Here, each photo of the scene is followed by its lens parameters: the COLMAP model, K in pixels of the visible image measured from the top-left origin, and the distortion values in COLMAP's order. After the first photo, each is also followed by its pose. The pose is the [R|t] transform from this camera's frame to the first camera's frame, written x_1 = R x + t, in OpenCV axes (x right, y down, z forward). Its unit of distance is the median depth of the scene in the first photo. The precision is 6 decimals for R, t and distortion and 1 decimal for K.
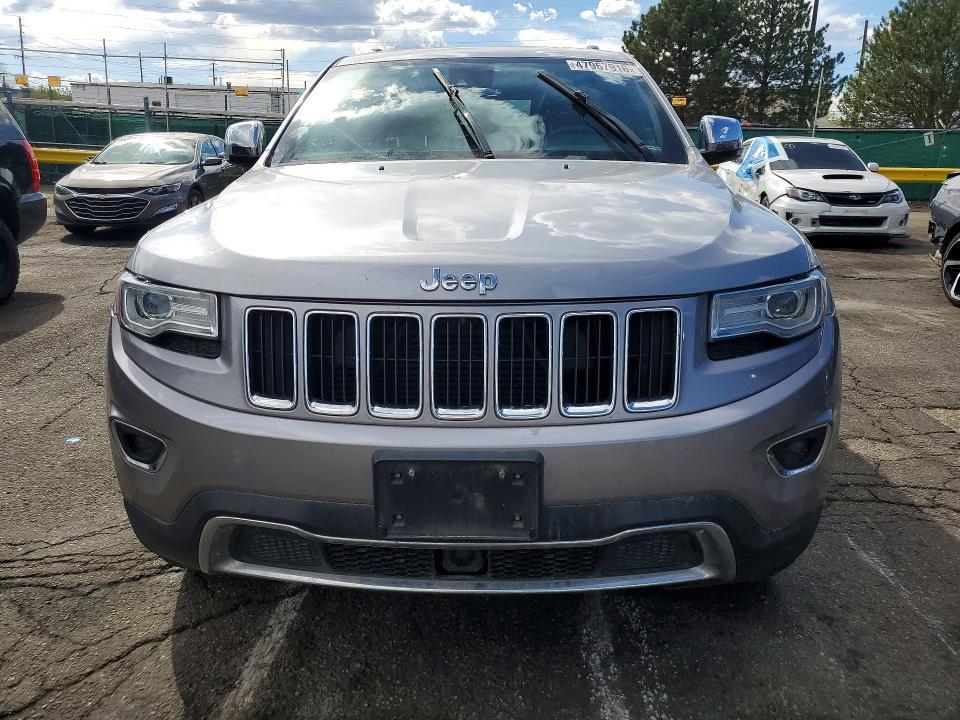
lens RADIAL K [[721.9, 0, 494.3], [0, 721.9, 359.7], [0, 0, 1]] dist [0.012395, 0.005734]
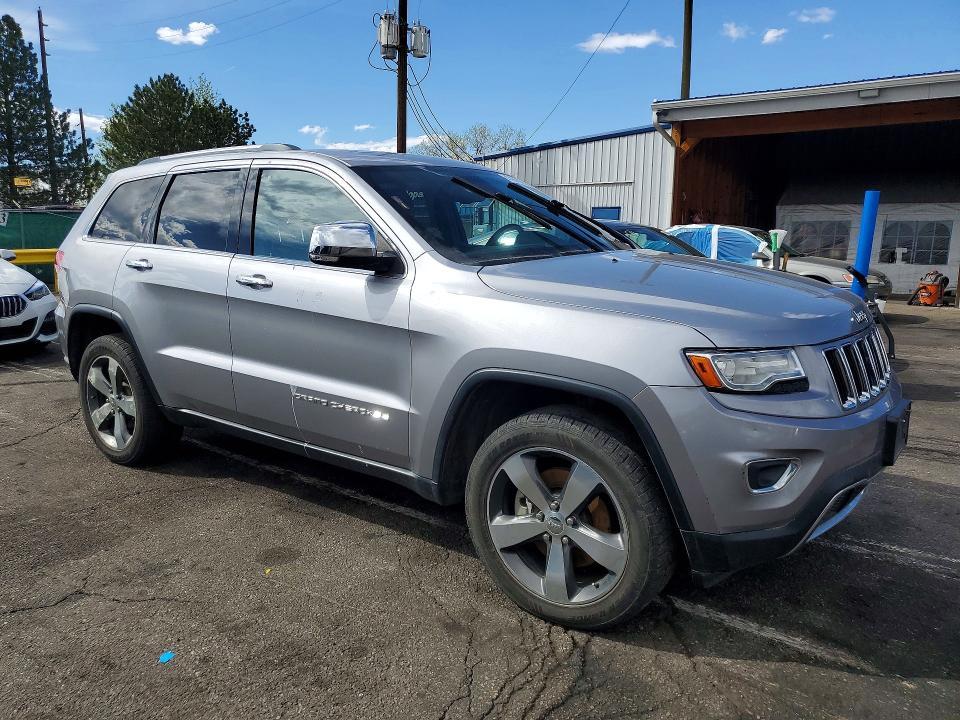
lens RADIAL K [[721.9, 0, 494.3], [0, 721.9, 359.7], [0, 0, 1]] dist [0.012395, 0.005734]
pose [[0.581728, -0.149224, 0.799578, -1.388288], [0.234571, 0.972040, 0.010750, -0.151337], [-0.778826, 0.181304, 0.600466, 0.449288]]
